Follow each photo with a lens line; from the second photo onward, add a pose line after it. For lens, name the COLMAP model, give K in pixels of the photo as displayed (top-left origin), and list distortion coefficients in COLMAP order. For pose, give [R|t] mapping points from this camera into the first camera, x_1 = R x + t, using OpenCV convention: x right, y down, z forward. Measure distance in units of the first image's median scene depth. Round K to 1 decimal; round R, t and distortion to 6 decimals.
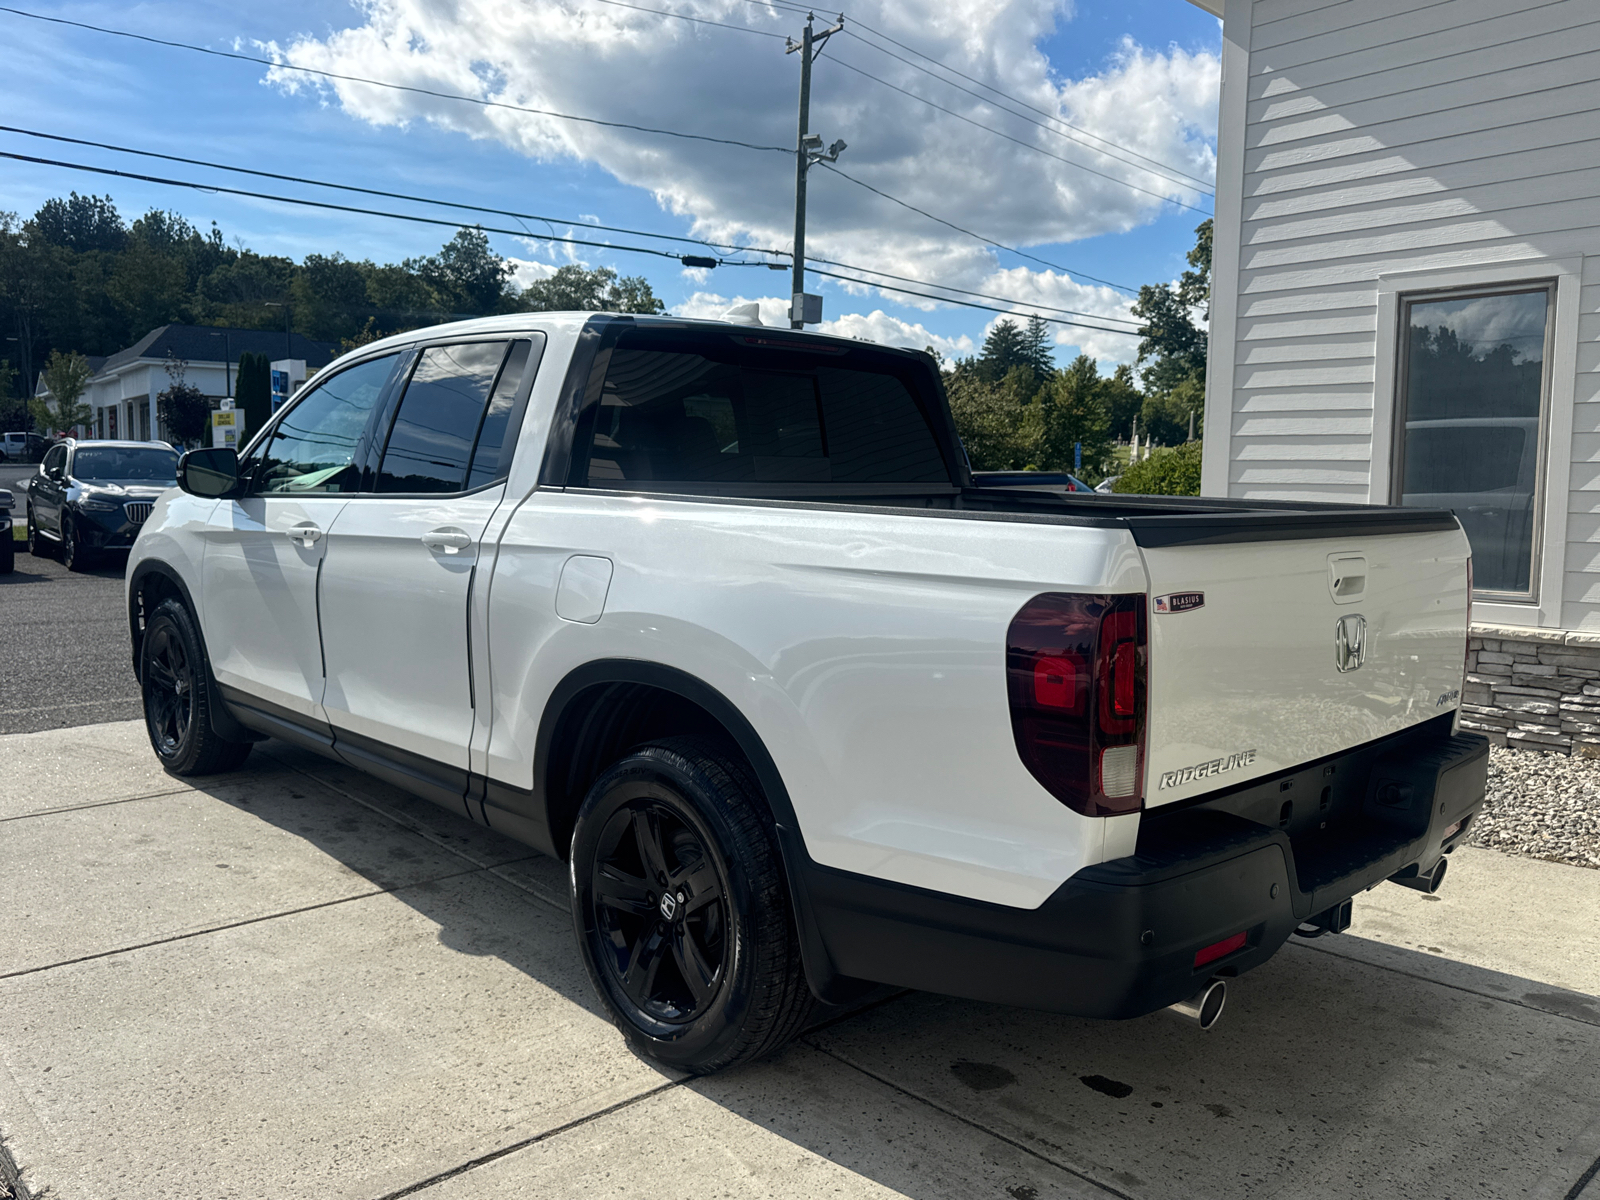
lens RADIAL K [[1254.9, 0, 797.4], [0, 1254.9, 599.5], [0, 0, 1]] dist [0.054866, -0.074873]
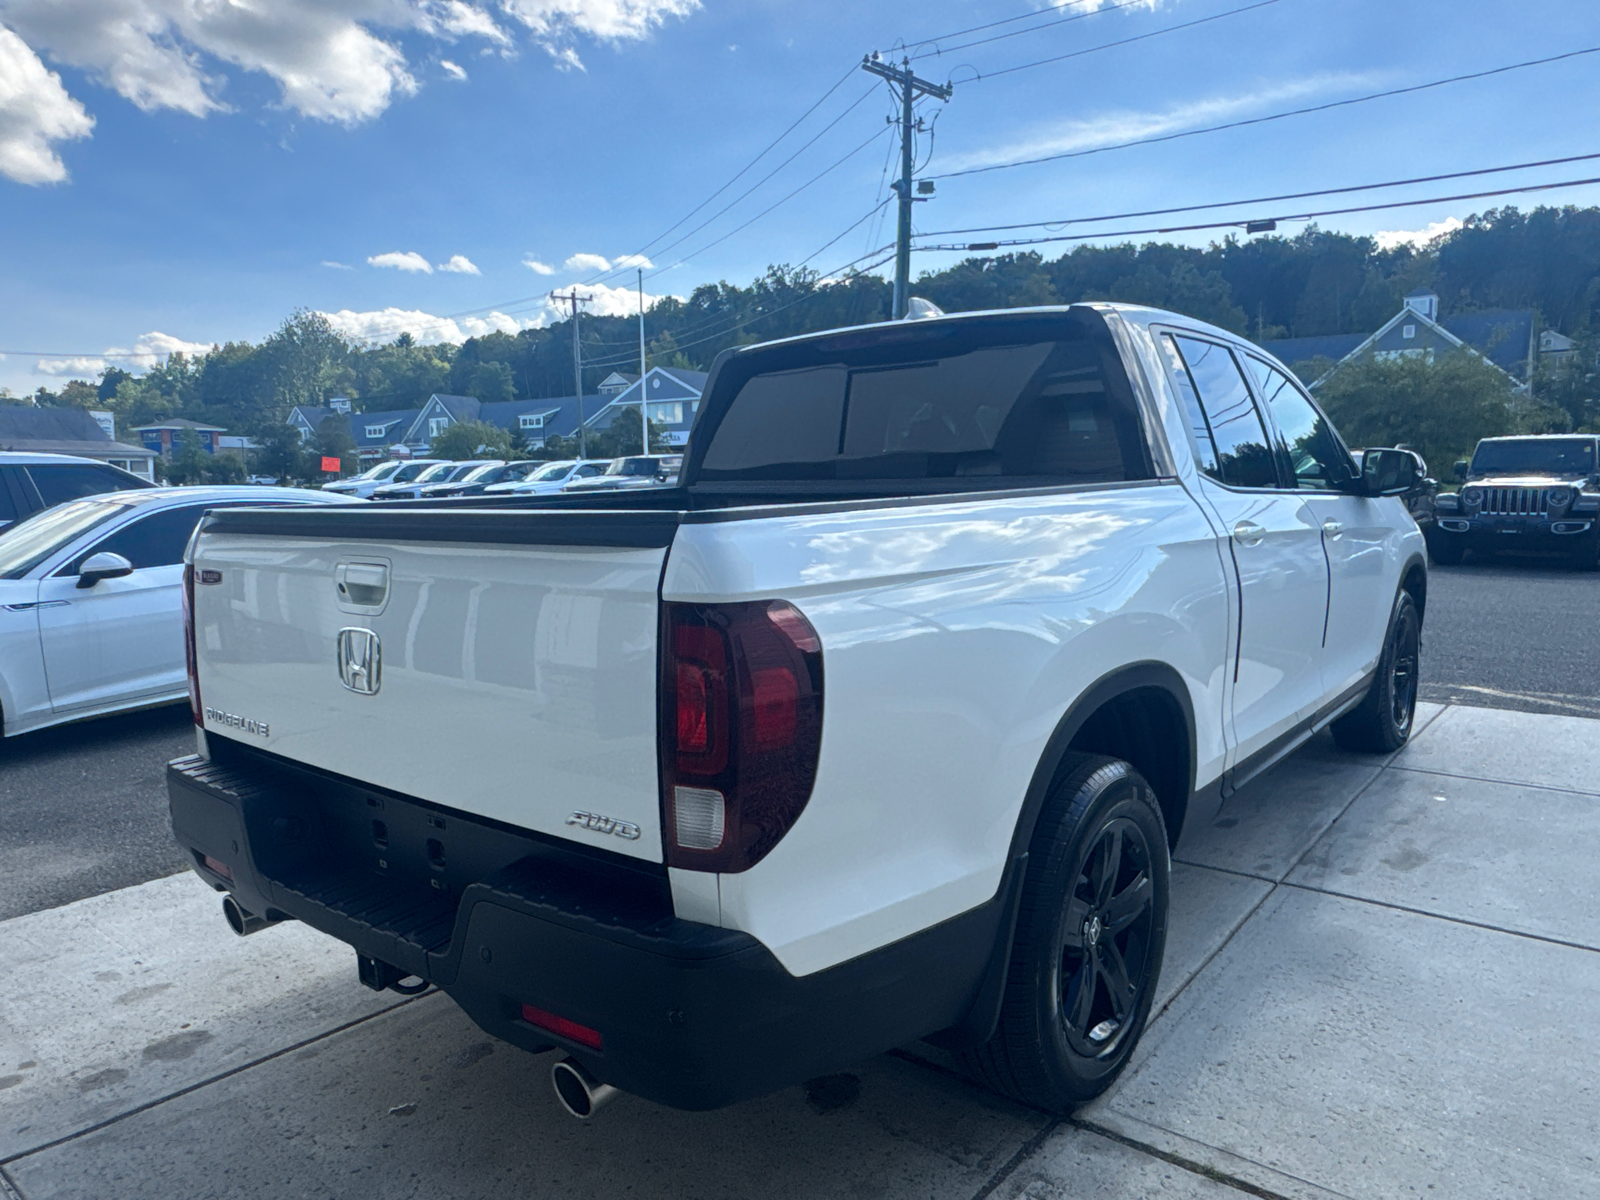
lens RADIAL K [[1082.8, 0, 800.0], [0, 1082.8, 600.0], [0, 0, 1]] dist [-0.003399, 0.000418]
pose [[0.125934, 0.089872, -0.987959, 0.775043], [-0.079098, 0.993627, 0.080305, -0.058075], [0.988880, 0.068032, 0.132240, 0.770119]]
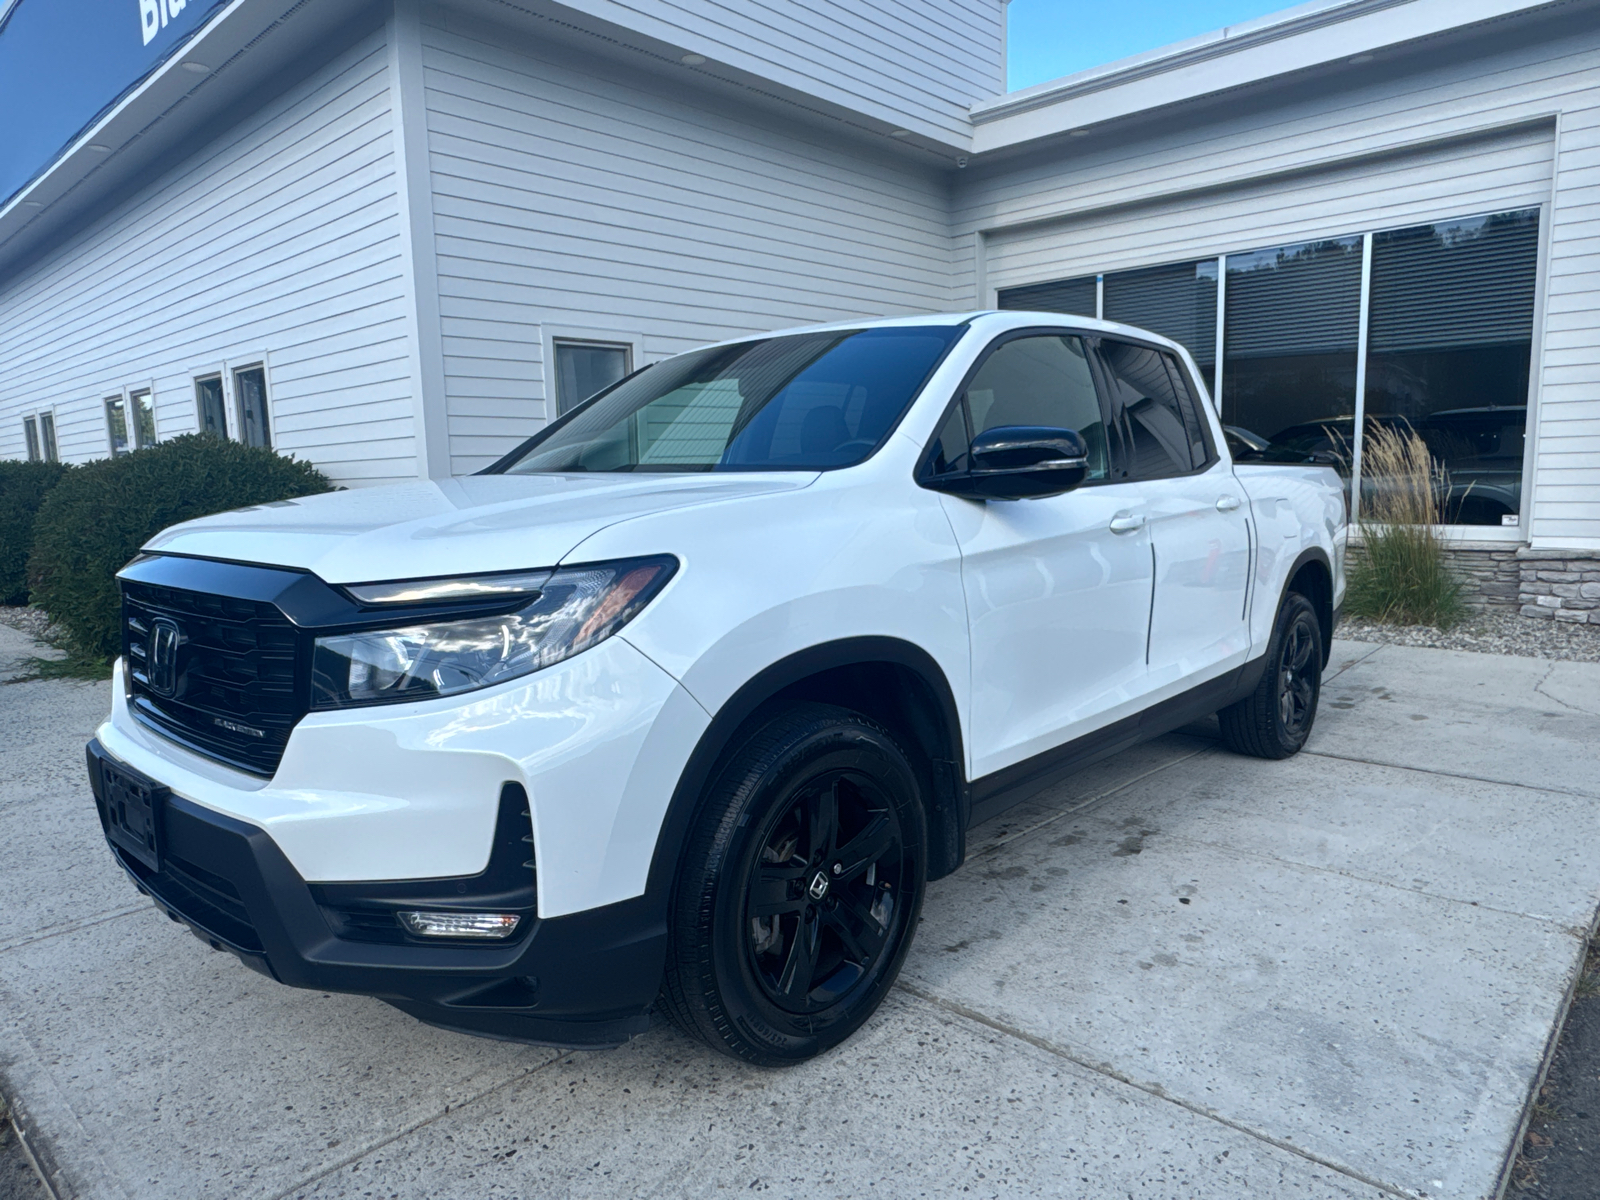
lens RADIAL K [[1033.7, 0, 800.0], [0, 1033.7, 600.0], [0, 0, 1]] dist [-0.006103, 0.001649]
pose [[-0.076871, -0.137884, 0.987461, -1.108621], [0.119800, 0.981939, 0.146439, -0.133022], [-0.989818, 0.129555, -0.058964, 1.270729]]
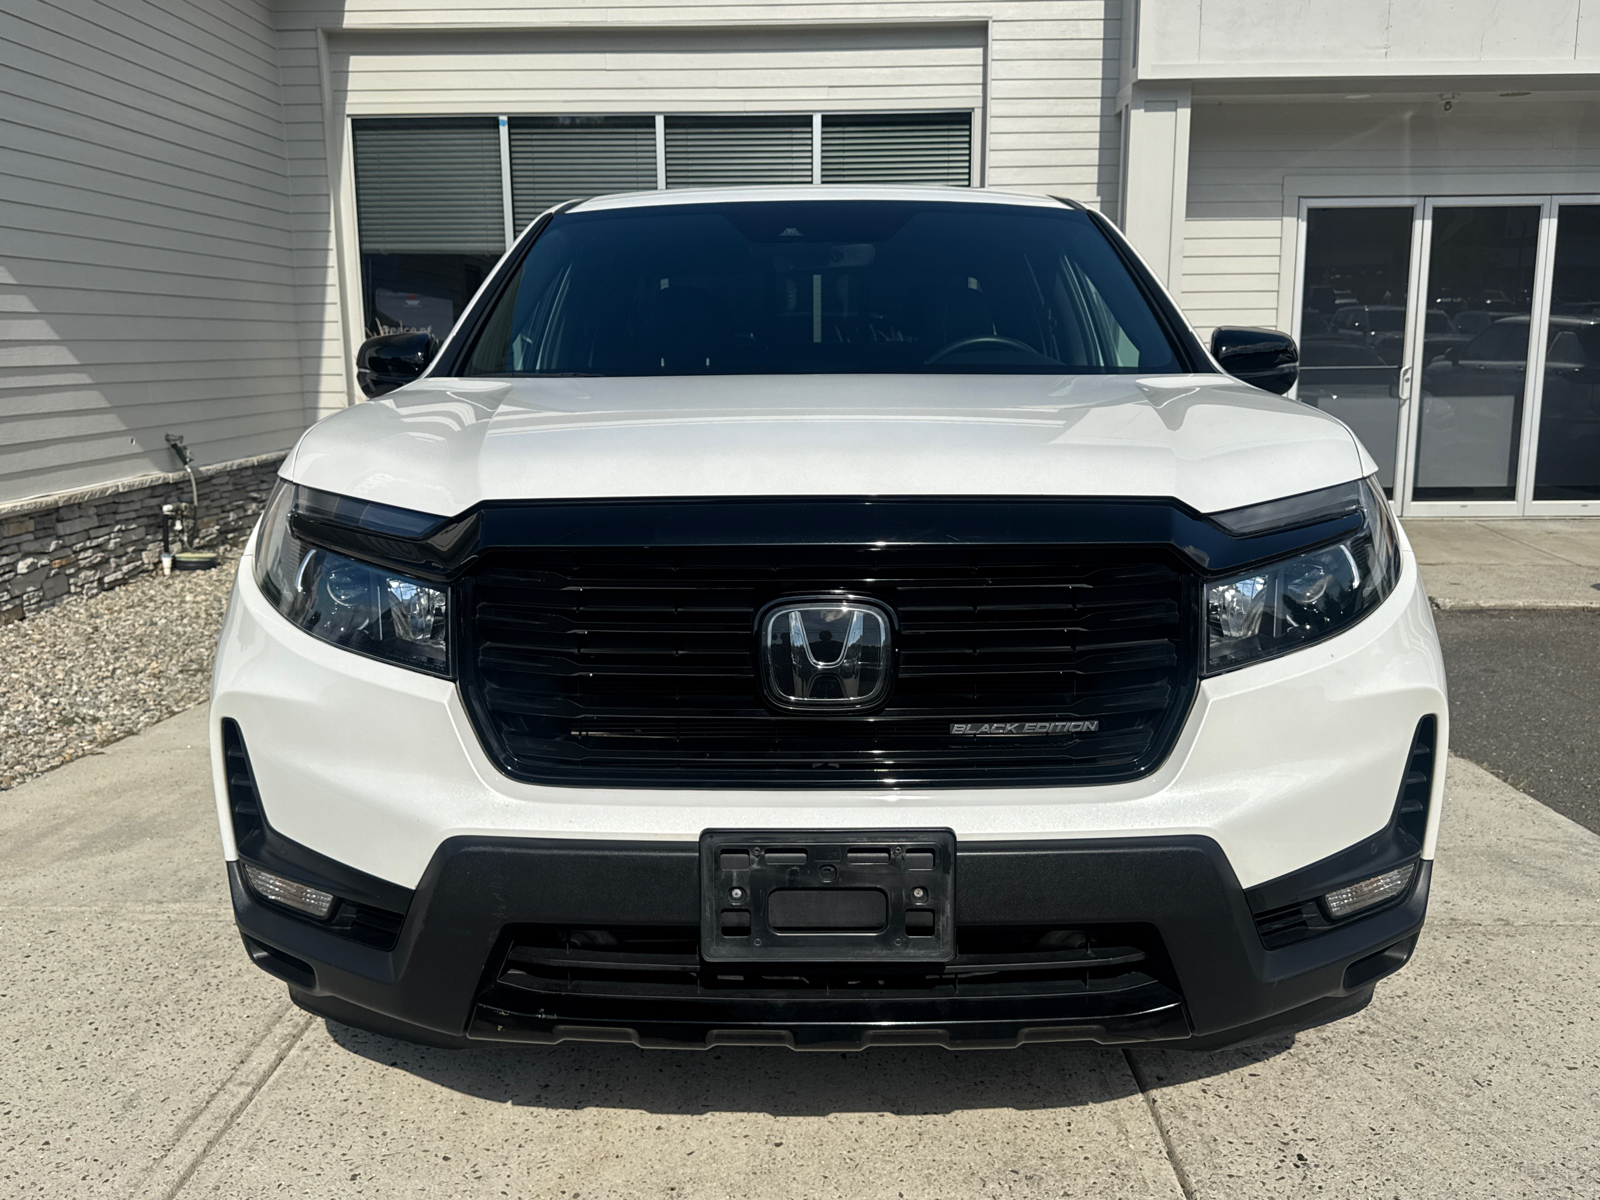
lens RADIAL K [[1374.3, 0, 804.8], [0, 1374.3, 598.7], [0, 0, 1]] dist [0.004755, -0.001676]
pose [[-0.716487, -0.132090, 0.684980, -0.882646], [0.063862, 0.965367, 0.252959, -0.194396], [-0.694671, 0.224986, -0.683238, 1.841119]]
